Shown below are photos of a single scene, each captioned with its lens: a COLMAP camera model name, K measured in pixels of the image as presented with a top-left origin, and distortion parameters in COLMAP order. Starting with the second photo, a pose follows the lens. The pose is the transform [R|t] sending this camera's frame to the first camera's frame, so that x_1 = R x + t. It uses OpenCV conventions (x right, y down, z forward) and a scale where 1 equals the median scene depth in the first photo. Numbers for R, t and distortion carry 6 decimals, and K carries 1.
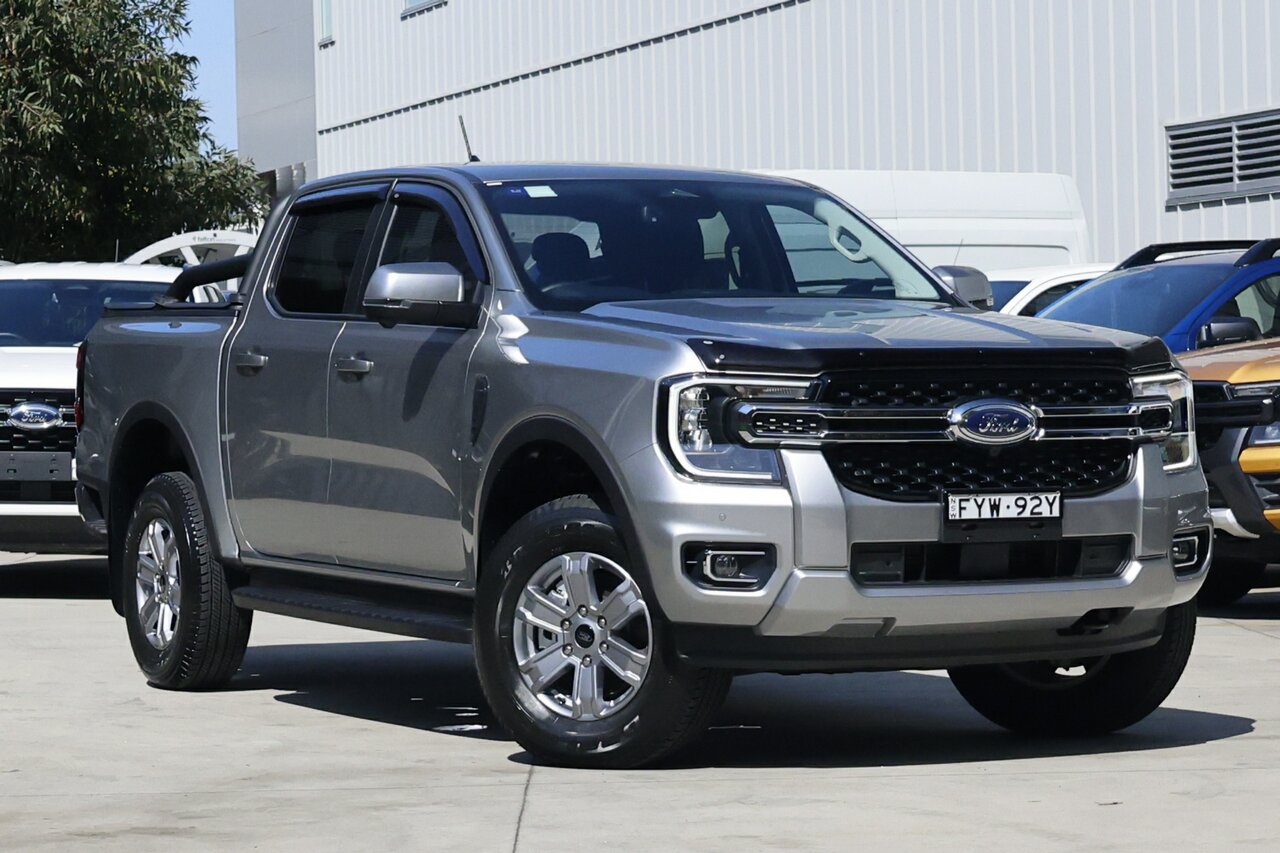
lens RADIAL K [[1290.6, 0, 640.0], [0, 1290.6, 426.5], [0, 0, 1]] dist [-0.000739, -0.000428]
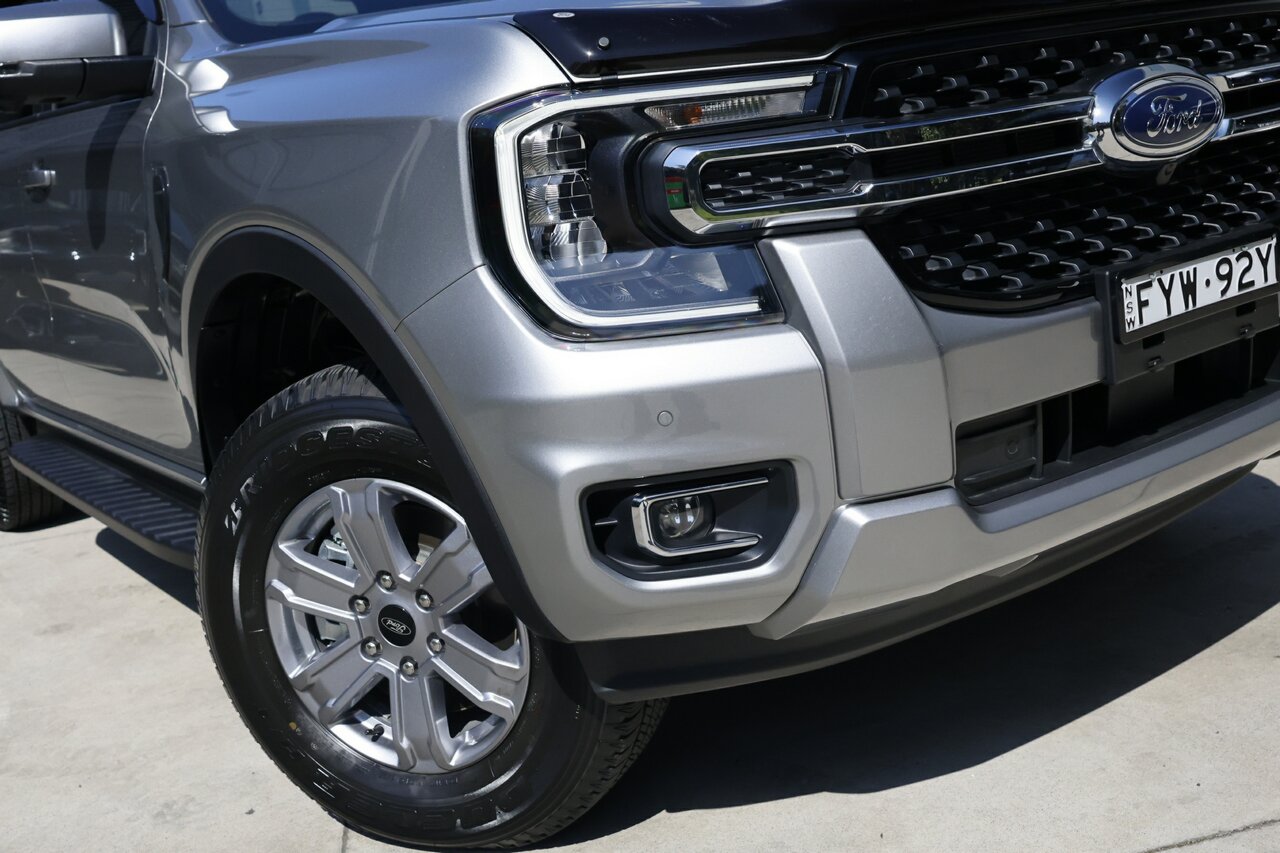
lens RADIAL K [[1470.6, 0, 639.6], [0, 1470.6, 410.7], [0, 0, 1]] dist [0.006673, 0.004527]
pose [[0.980353, -0.159861, 0.115550, -0.000290], [0.140684, 0.977290, 0.158468, -0.009871], [-0.138259, -0.139098, 0.980580, 0.480365]]
